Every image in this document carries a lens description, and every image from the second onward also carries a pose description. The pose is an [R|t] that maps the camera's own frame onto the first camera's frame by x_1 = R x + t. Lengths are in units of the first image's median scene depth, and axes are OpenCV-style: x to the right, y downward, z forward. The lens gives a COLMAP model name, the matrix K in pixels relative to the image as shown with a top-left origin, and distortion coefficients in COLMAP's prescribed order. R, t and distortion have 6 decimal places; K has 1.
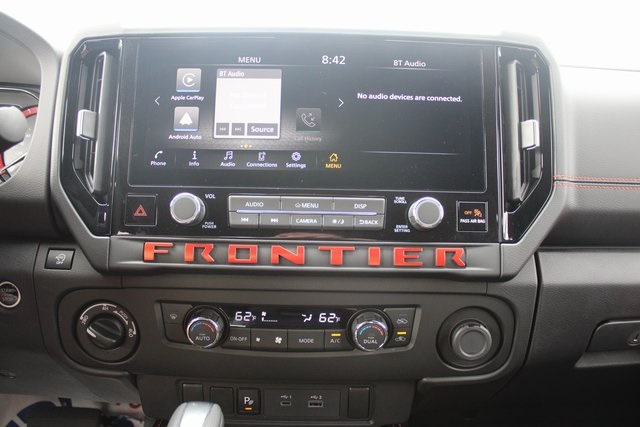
lens RADIAL K [[512.6, 0, 313.4], [0, 512.6, 213.4], [0, 0, 1]] dist [-0.120460, 0.034822]
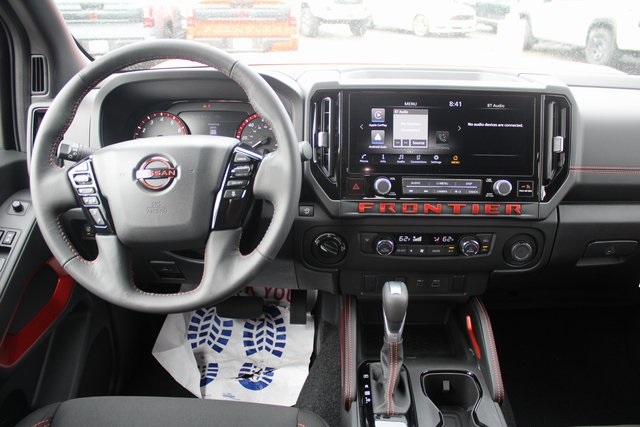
lens RADIAL K [[512.6, 0, 322.7], [0, 512.6, 214.8], [0, 0, 1]] dist [-0.120460, 0.034822]
pose [[0.999572, -0.005618, -0.028706, -0.399785], [0.010514, 0.984801, 0.173365, -0.231055], [0.027296, -0.173593, 0.984439, -0.916348]]
